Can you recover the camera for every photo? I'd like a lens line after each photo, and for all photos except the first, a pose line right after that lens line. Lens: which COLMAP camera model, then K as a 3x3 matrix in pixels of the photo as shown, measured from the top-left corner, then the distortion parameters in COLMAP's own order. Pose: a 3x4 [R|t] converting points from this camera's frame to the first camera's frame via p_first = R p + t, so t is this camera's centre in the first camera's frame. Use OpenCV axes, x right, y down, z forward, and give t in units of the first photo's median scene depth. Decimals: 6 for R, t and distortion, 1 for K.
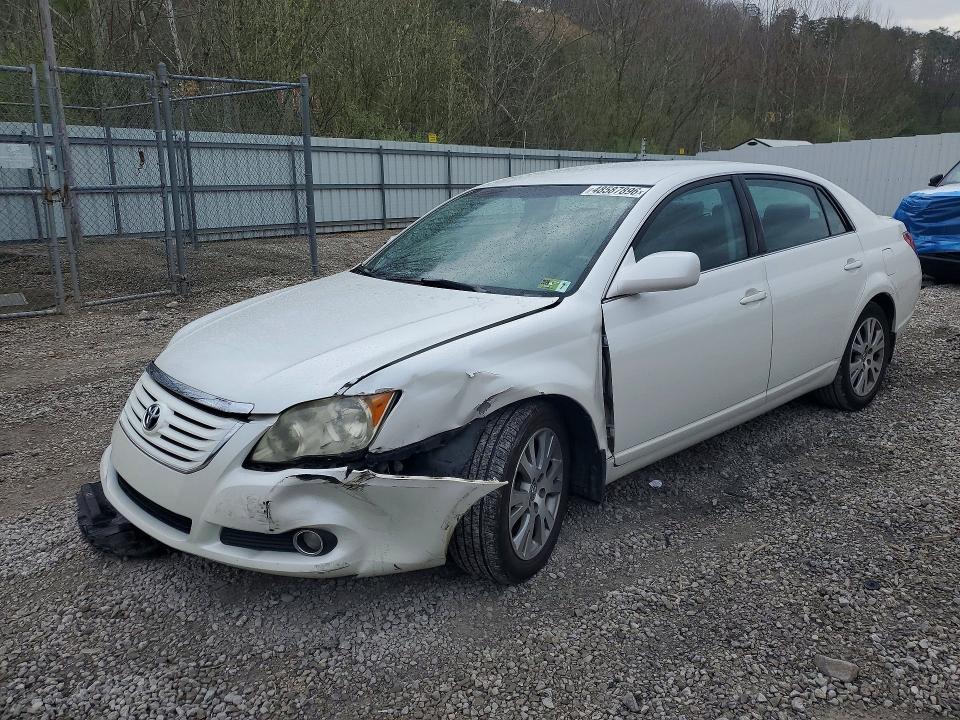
lens RADIAL K [[747.4, 0, 478.6], [0, 747.4, 363.2], [0, 0, 1]] dist [-0.011366, 0.023875]
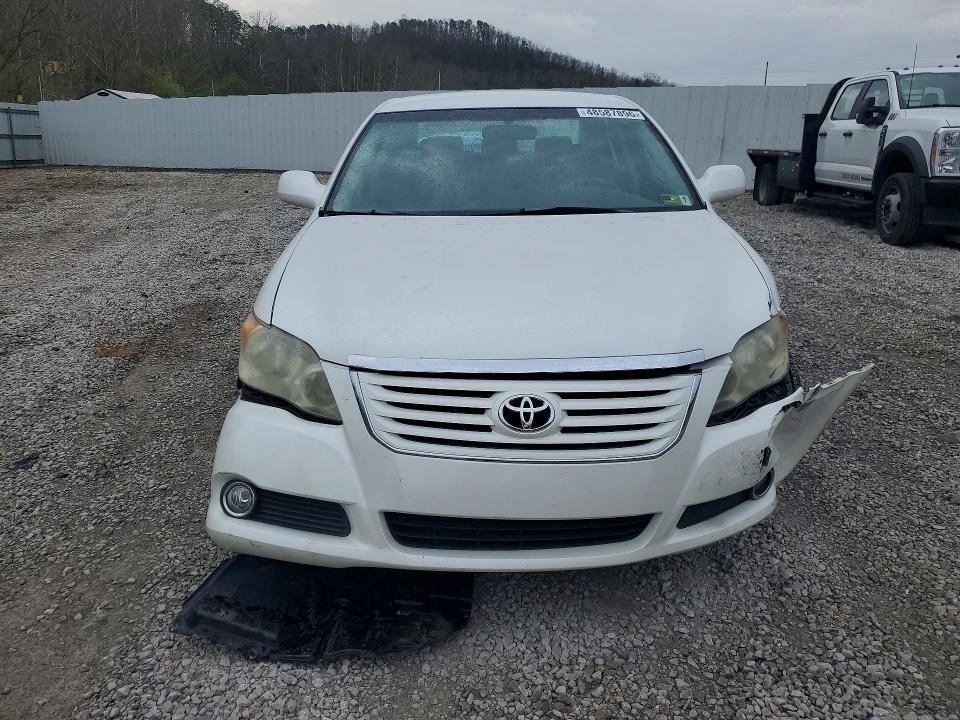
lens RADIAL K [[747.4, 0, 479.8], [0, 747.4, 359.7], [0, 0, 1]] dist [-0.011366, 0.023875]
pose [[0.659949, -0.204643, 0.722903, -0.738155], [0.169553, 0.977934, 0.122051, -0.052483], [-0.731928, 0.042023, 0.680084, 0.428467]]
